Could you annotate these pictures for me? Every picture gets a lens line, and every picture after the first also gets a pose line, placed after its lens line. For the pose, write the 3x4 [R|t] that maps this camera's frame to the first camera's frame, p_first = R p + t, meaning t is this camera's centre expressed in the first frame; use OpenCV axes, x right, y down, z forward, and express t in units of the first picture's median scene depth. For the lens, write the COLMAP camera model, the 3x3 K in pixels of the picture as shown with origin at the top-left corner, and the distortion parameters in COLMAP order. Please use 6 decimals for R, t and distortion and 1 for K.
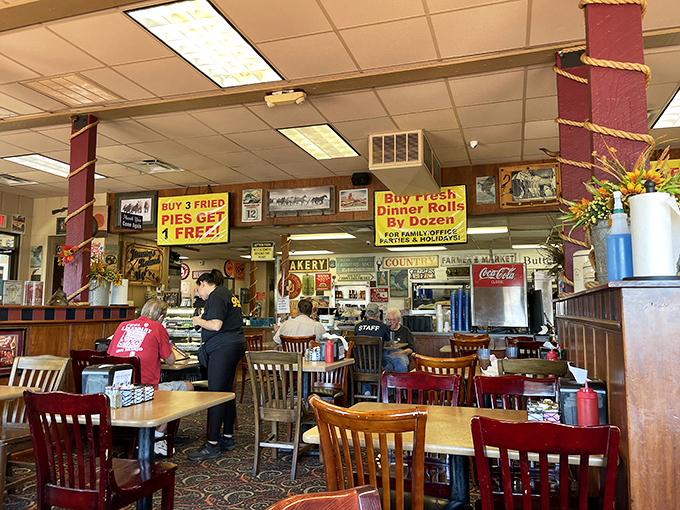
lens RADIAL K [[526.1, 0, 340.4], [0, 526.1, 255.6], [0, 0, 1]] dist [0.003872, 0.000336]
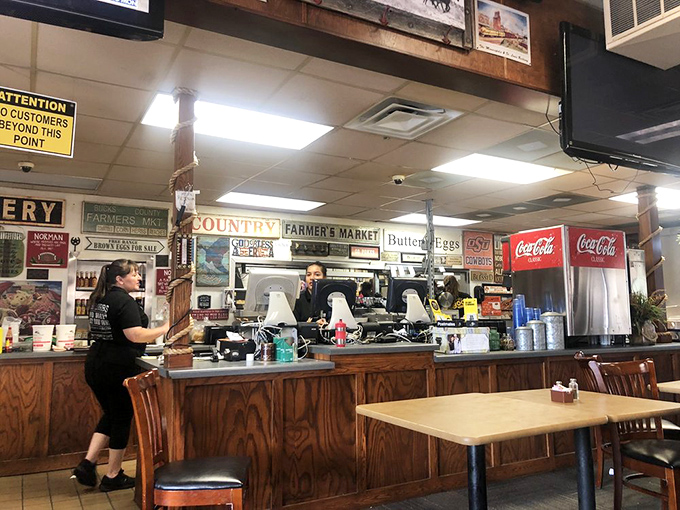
lens RADIAL K [[551.8, 0, 340.0], [0, 551.8, 254.2], [0, 0, 1]] dist [0.008058, 0.001125]
pose [[0.679085, 0.072595, 0.730461, -0.223985], [-0.070626, 0.996943, -0.033421, 0.054766], [-0.730654, -0.028894, 0.682136, 0.505535]]
